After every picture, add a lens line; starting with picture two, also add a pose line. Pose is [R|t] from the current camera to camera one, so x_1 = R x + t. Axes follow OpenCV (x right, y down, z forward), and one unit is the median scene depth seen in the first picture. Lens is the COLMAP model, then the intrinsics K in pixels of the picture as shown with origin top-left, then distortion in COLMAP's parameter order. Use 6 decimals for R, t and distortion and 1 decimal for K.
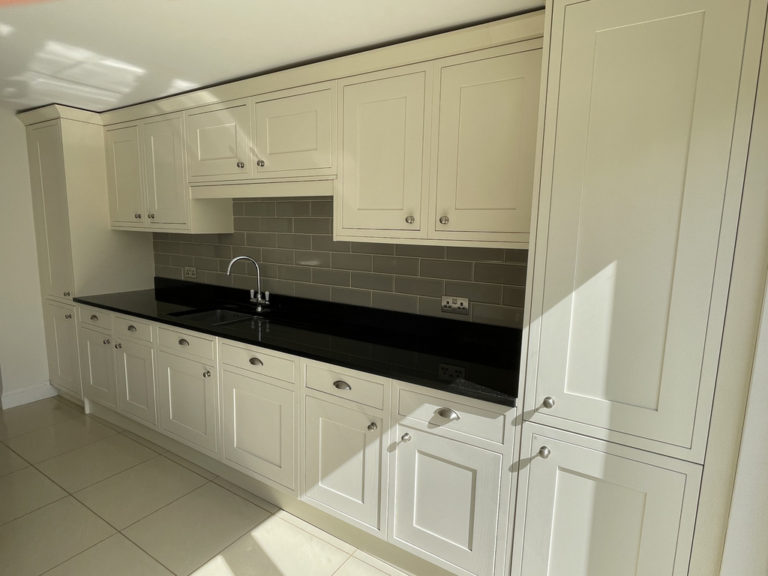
lens RADIAL K [[428.7, 0, 384.0], [0, 428.7, 288.0], [0, 0, 1]] dist [0.013333, 0.000551]
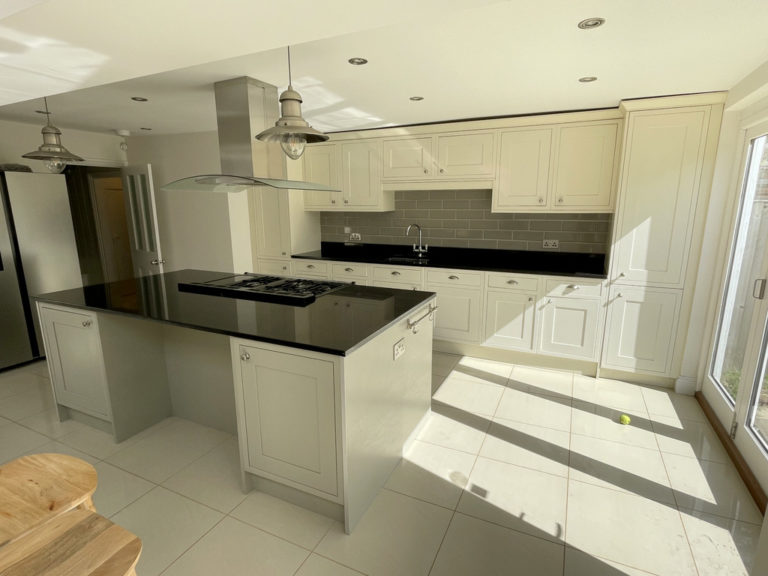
lens RADIAL K [[406.3, 0, 384.0], [0, 406.3, 288.0], [0, 0, 1]] dist [-0.001467, -0.000791]
pose [[0.991994, -0.052160, 0.115011, -0.882564], [0.044266, 0.996553, 0.070157, 0.082664], [-0.118274, -0.064504, 0.990884, -0.818714]]
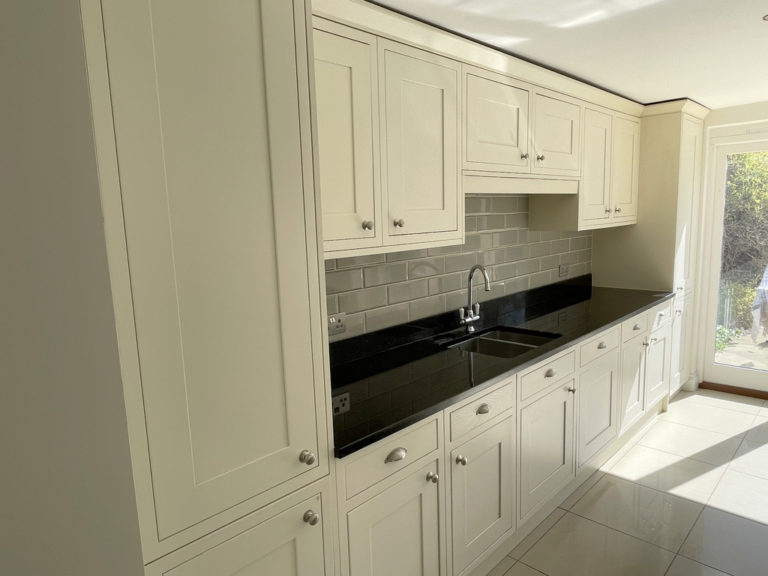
lens RADIAL K [[508.0, 0, 384.0], [0, 508.0, 288.0], [0, 0, 1]] dist [0.000654, 0.000605]
pose [[0.204631, -0.173615, 0.963319, -1.762013], [0.179387, 0.974128, 0.137457, -0.265941], [-0.962261, 0.144679, 0.230481, 1.311528]]
